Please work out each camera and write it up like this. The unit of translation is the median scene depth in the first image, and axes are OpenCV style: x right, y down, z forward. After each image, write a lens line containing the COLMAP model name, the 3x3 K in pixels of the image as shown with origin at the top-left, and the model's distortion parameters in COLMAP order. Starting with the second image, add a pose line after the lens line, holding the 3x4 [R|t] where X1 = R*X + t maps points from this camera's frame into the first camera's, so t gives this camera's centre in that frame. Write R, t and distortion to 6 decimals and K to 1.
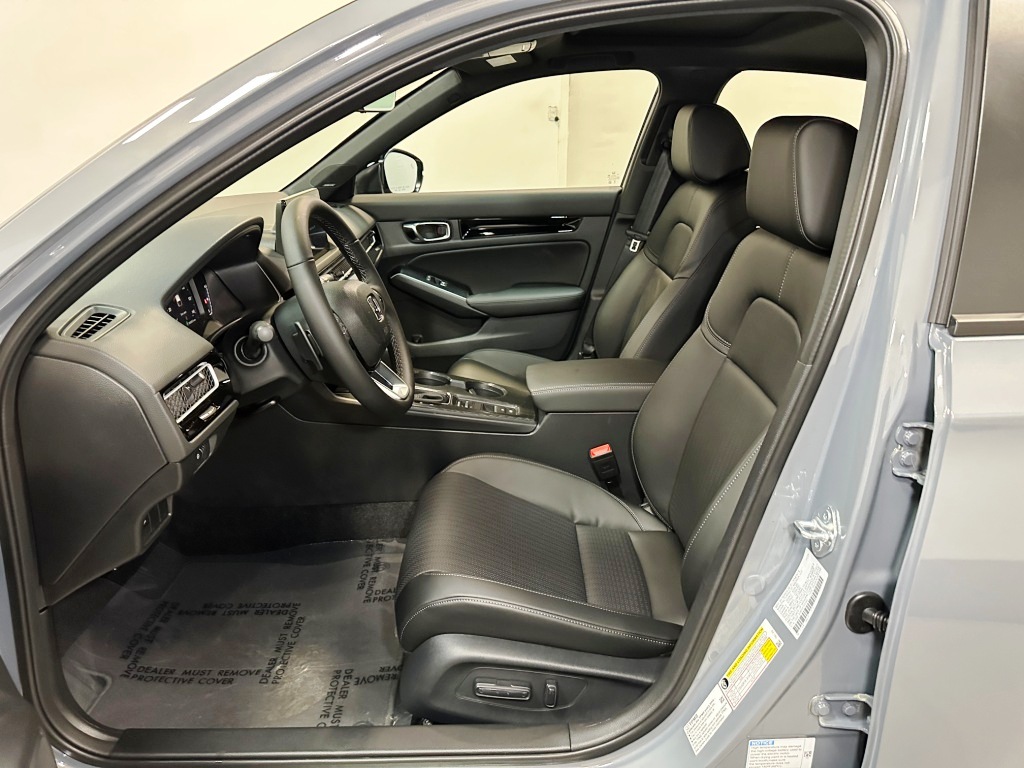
lens RADIAL K [[722.6, 0, 519.1], [0, 722.6, 392.8], [0, 0, 1]] dist [0.038217, -0.048953]
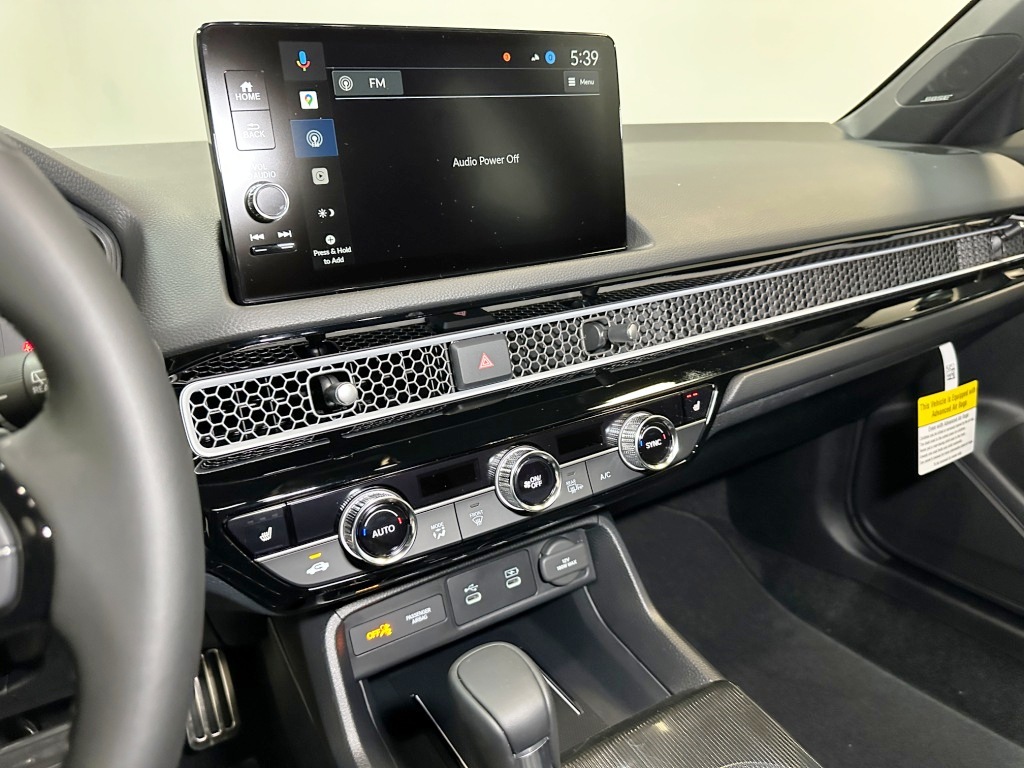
lens RADIAL K [[722.6, 0, 532.6], [0, 722.6, 380.1], [0, 0, 1]] dist [0.038217, -0.048953]
pose [[0.509724, 0.239567, -0.826311, -0.013445], [-0.257908, 0.958827, 0.118891, -0.125219], [0.820771, 0.152510, 0.550523, 0.598049]]
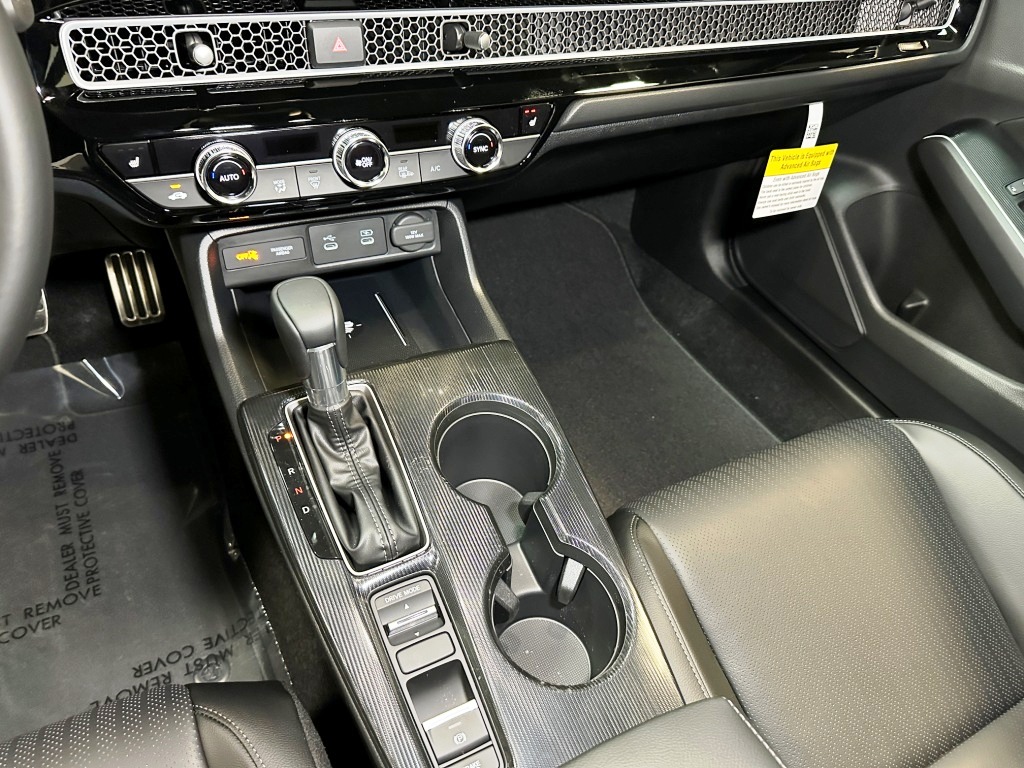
lens RADIAL K [[722.6, 0, 522.9], [0, 722.6, 389.3], [0, 0, 1]] dist [0.038217, -0.048953]
pose [[0.447052, 0.659832, -0.603959, 0.047650], [-0.433057, 0.750435, 0.499309, -0.159954], [0.782692, 0.038332, 0.621228, 0.602908]]
